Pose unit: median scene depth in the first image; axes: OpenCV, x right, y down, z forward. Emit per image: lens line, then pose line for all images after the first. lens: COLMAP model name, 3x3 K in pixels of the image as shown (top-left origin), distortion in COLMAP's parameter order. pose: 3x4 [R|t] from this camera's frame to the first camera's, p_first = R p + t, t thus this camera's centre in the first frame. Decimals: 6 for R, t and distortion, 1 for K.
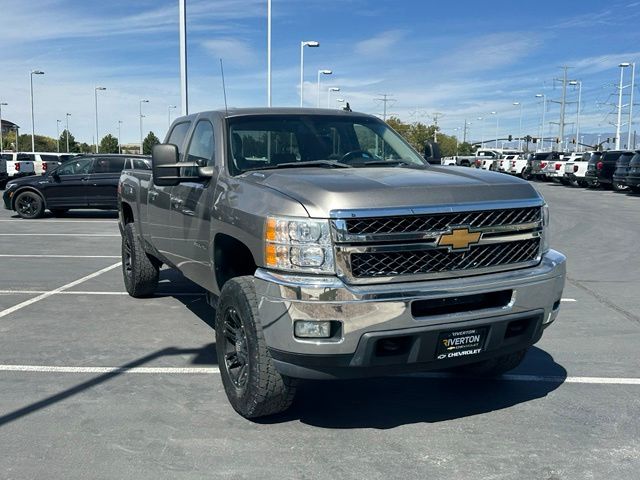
lens RADIAL K [[649.2, 0, 313.8], [0, 649.2, 234.2], [0, 0, 1]] dist [0.186749, -0.385513]
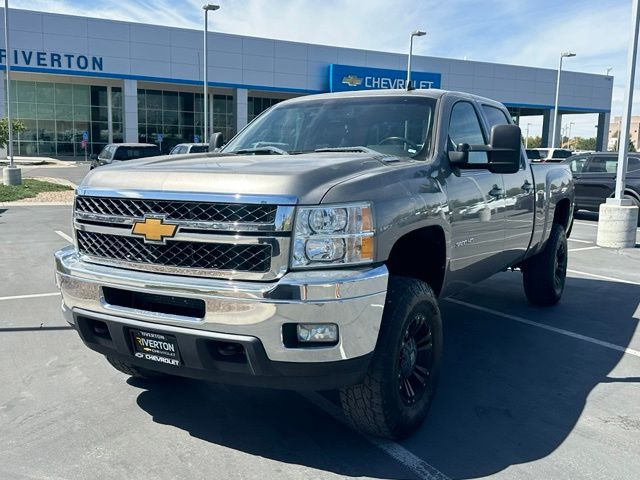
lens RADIAL K [[649.0, 0, 313.8], [0, 649.0, 242.9], [0, 0, 1]] dist [0.188236, -0.402636]
pose [[0.560243, 0.119104, -0.819720, 1.001479], [-0.111685, 0.991433, 0.067722, -0.055464], [0.820764, 0.053609, 0.568746, 0.626181]]
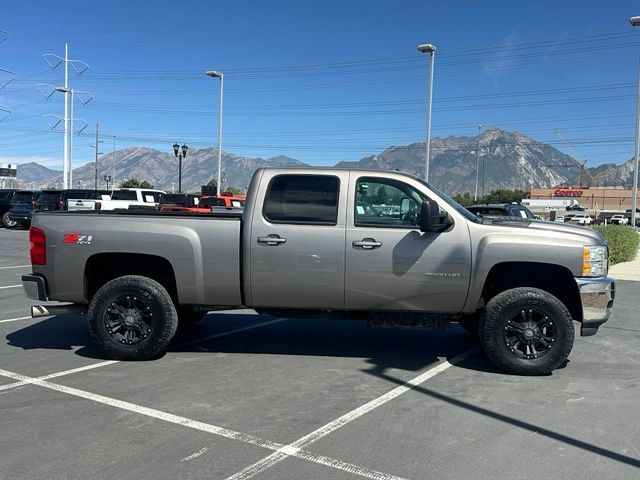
lens RADIAL K [[649.0, 0, 313.8], [0, 649.0, 242.9], [0, 0, 1]] dist [0.188236, -0.402636]
pose [[0.466757, -0.040814, 0.883443, -1.834046], [0.075643, 0.997116, 0.006100, -0.095877], [-0.881145, 0.063979, 0.468498, 0.744486]]
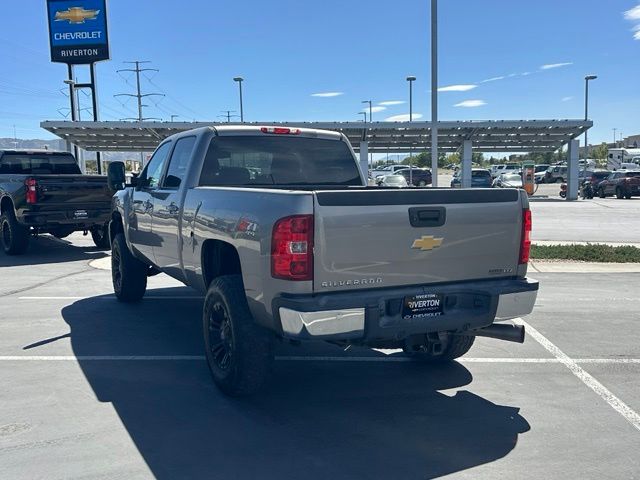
lens RADIAL K [[649.0, 0, 313.8], [0, 649.0, 242.9], [0, 0, 1]] dist [0.188236, -0.402636]
pose [[-0.998972, 0.017336, -0.041885, -0.203651], [0.007889, 0.976372, 0.215955, -0.381872], [0.044639, 0.215402, -0.975505, 3.363608]]
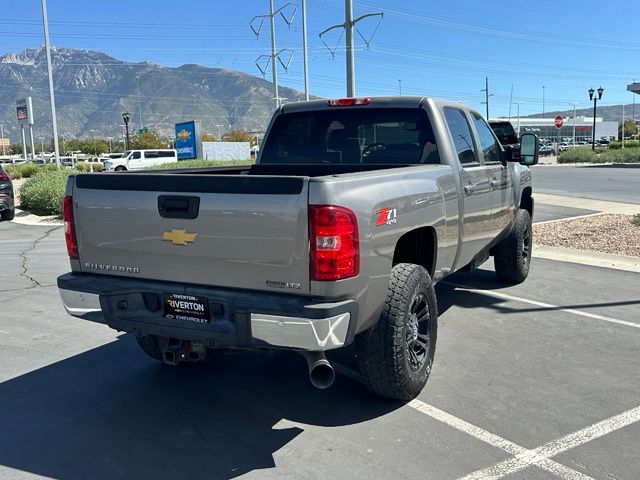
lens RADIAL K [[649.0, 0, 313.8], [0, 649.0, 242.9], [0, 0, 1]] dist [0.188236, -0.402636]
pose [[-0.619551, -0.094086, 0.779297, -1.284830], [0.112261, 0.971965, 0.206595, -0.311943], [-0.776887, 0.215481, -0.591620, 2.732470]]
